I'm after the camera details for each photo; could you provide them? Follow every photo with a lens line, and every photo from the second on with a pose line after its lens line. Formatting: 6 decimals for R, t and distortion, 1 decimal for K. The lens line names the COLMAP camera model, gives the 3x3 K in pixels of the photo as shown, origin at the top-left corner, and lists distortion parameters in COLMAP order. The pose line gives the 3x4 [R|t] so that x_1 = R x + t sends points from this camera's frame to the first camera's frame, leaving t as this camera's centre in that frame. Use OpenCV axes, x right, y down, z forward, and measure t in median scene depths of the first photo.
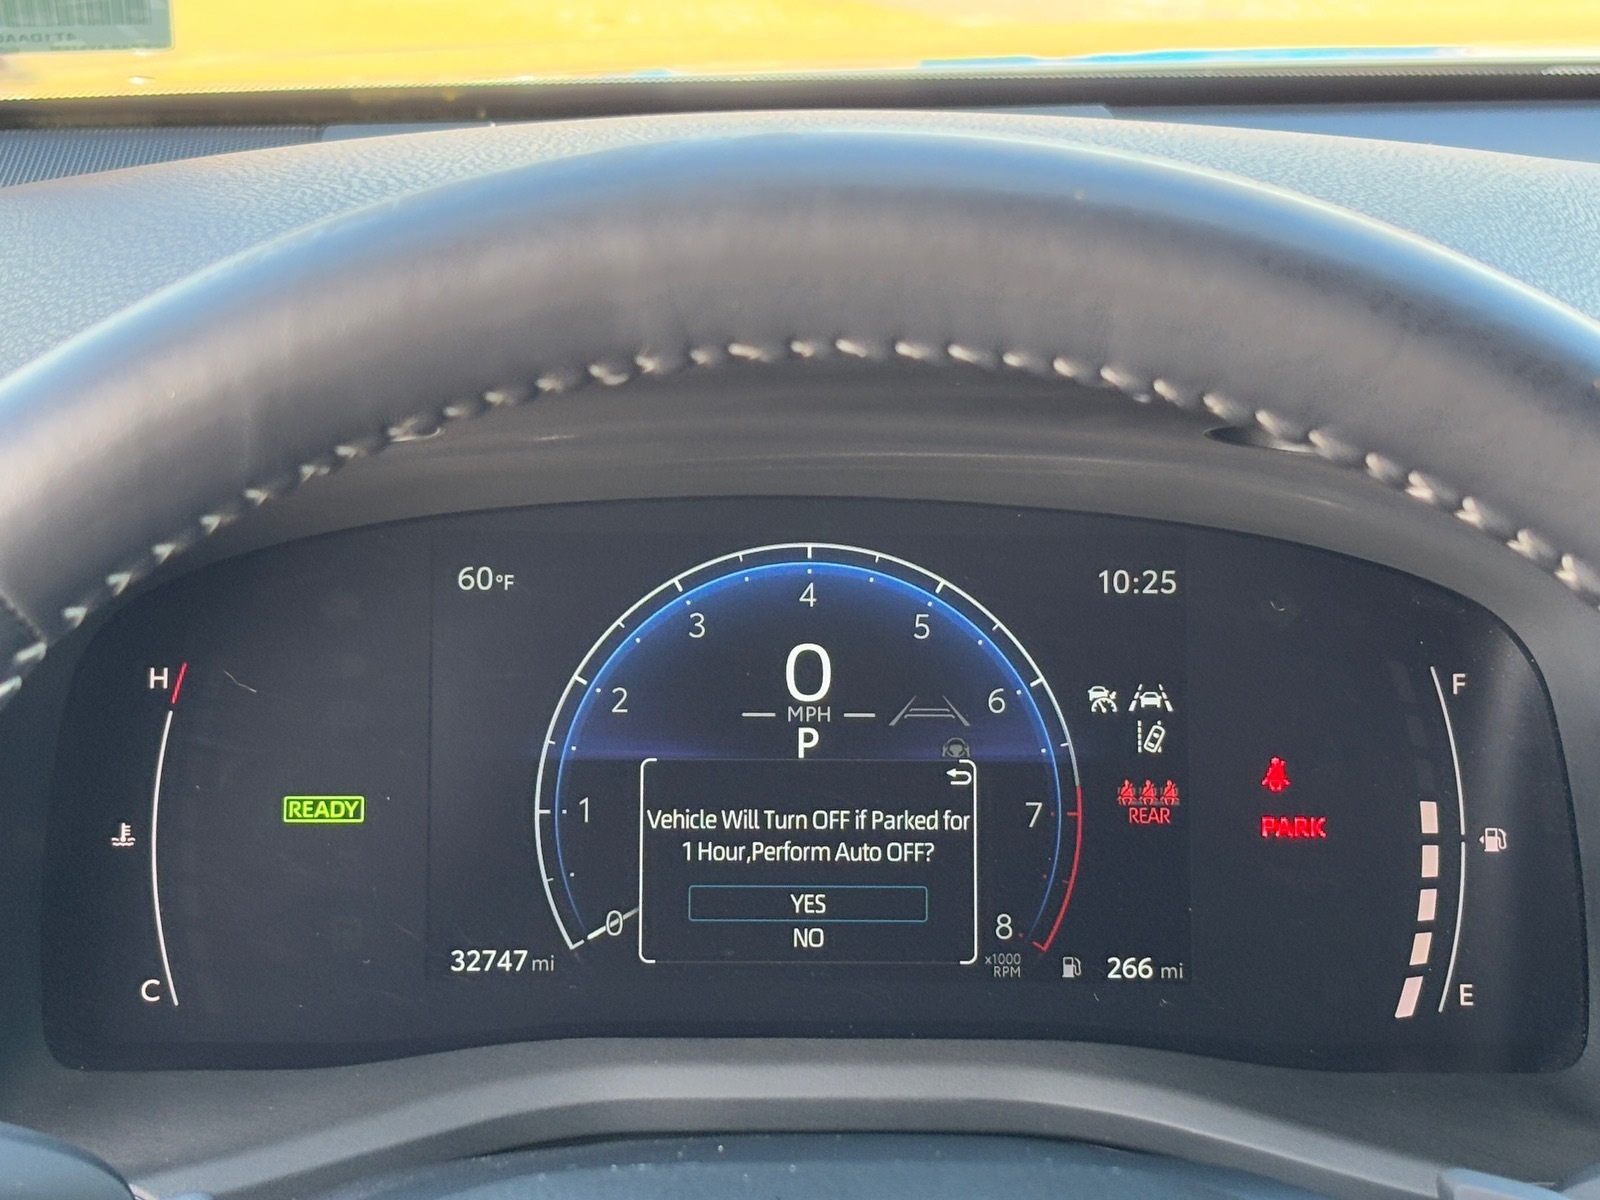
lens RADIAL K [[3560.3, 0, 781.0], [0, 3560.3, 600.5], [0, 0, 1]] dist [0.179293, 0.000000]
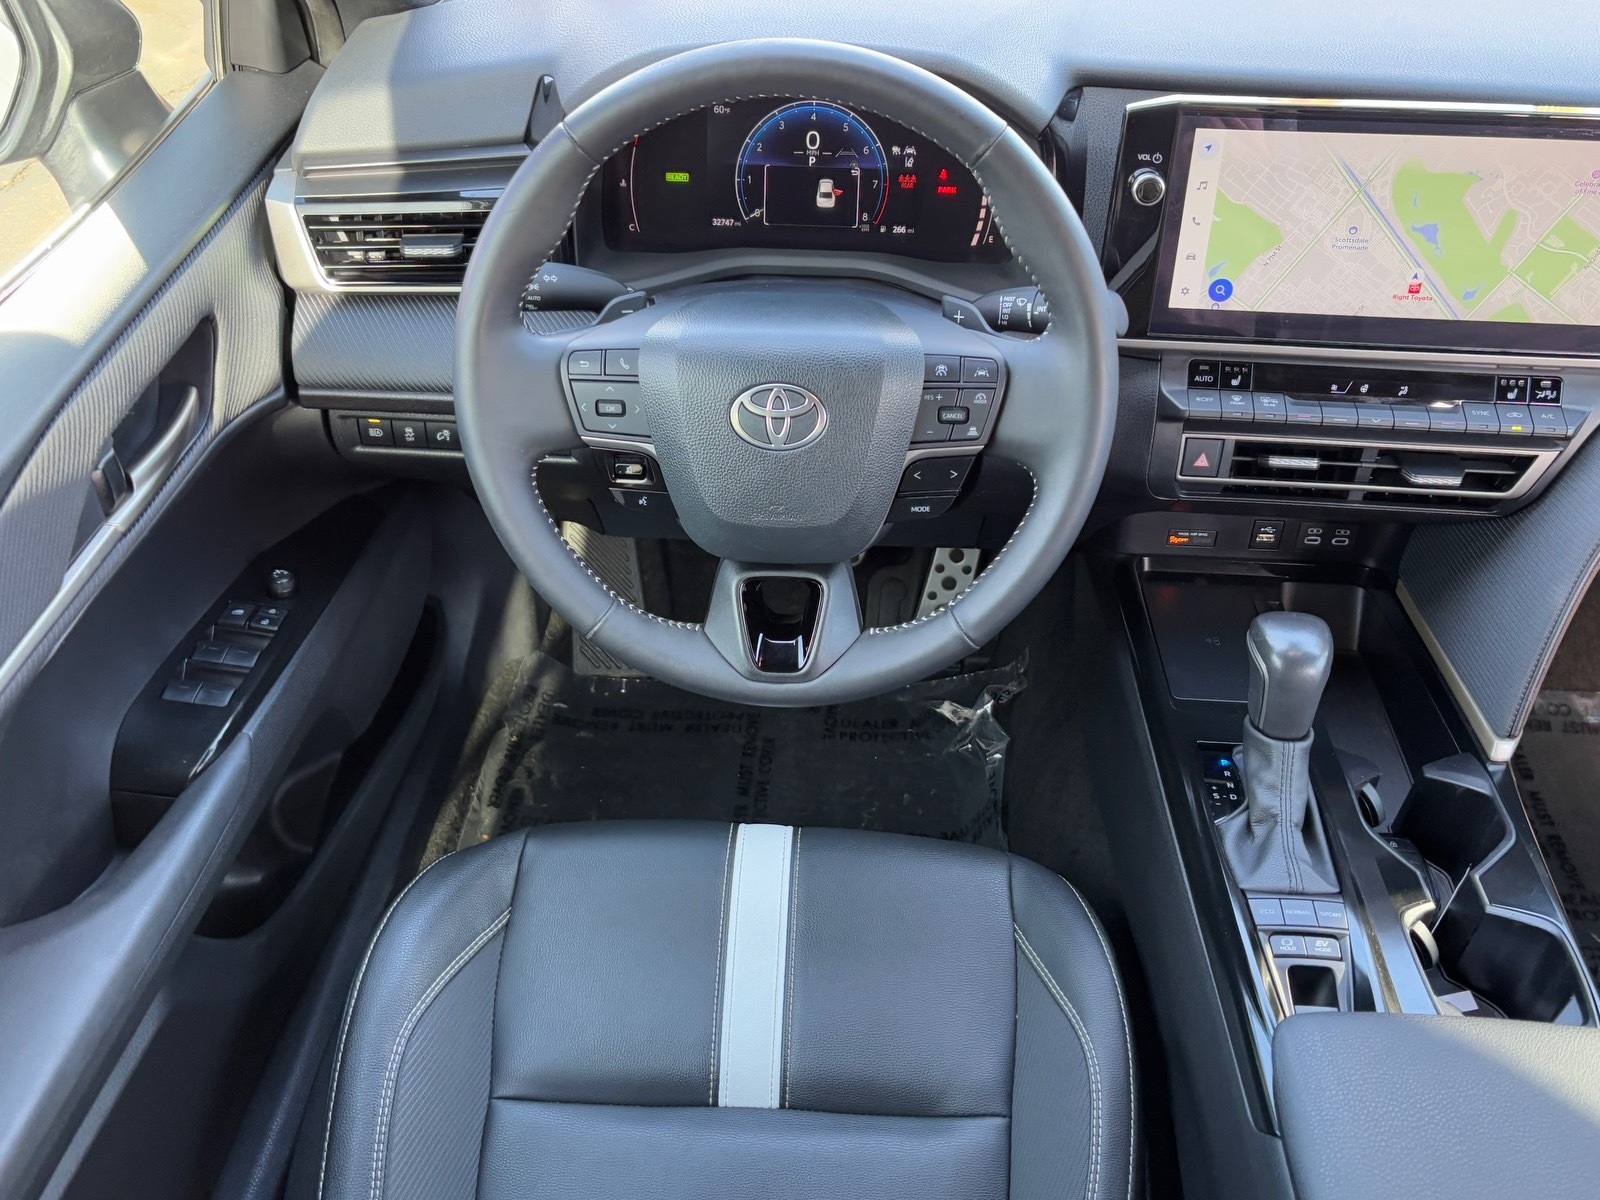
lens RADIAL K [[1420.2, 0, 814.2], [0, 1420.2, 610.7], [0, 0, 1]] dist [0.027956, -0.028876]
pose [[0.997564, 0.045499, -0.052868, 0.104962], [-0.020254, 0.914249, 0.404647, -0.124923], [0.066746, -0.402591, 0.912943, -0.475987]]
